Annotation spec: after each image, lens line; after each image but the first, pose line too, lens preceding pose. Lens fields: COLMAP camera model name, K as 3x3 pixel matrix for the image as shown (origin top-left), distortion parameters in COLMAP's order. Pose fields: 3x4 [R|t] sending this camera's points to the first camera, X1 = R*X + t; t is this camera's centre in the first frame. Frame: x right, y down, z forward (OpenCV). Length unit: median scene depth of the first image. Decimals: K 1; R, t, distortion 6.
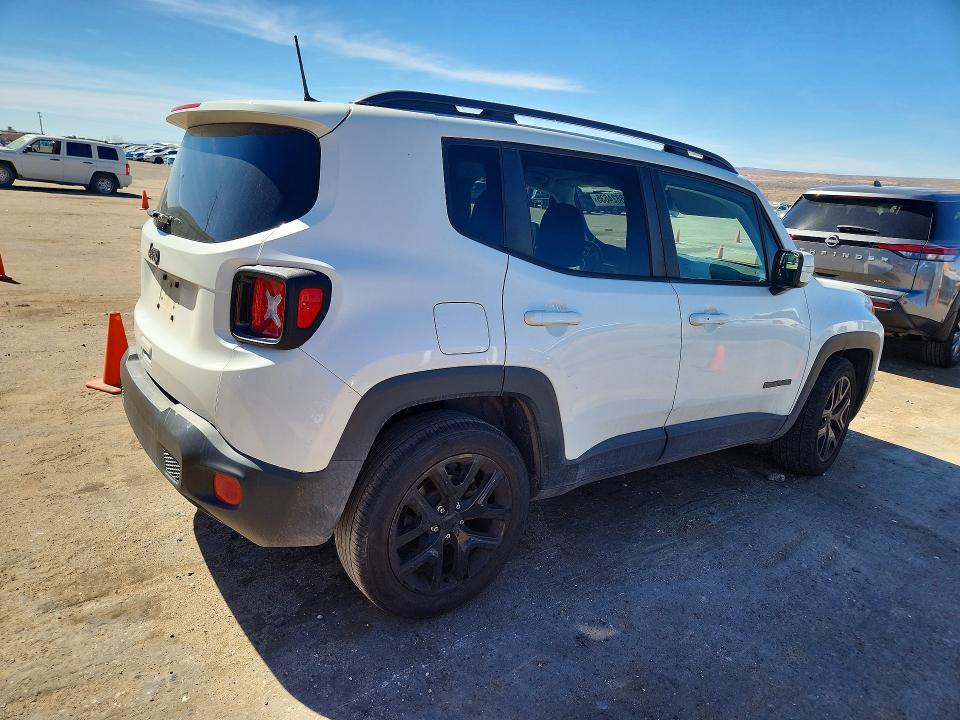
lens RADIAL K [[749.2, 0, 480.0], [0, 749.2, 360.0], [0, 0, 1]] dist [0.035306, -0.002542]
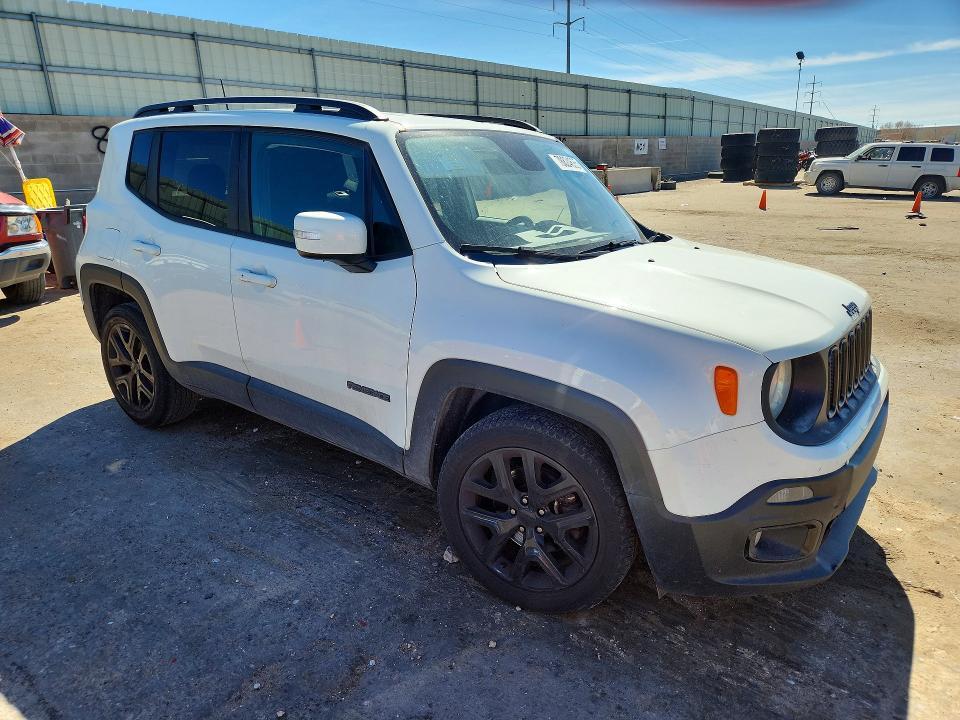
lens RADIAL K [[749.2, 0, 480.0], [0, 749.2, 360.0], [0, 0, 1]] dist [0.035306, -0.002542]
pose [[0.170863, 0.181912, -0.968356, 0.387359], [-0.210886, 0.966785, 0.144406, -0.045170], [0.962462, 0.179540, 0.203550, 0.320317]]
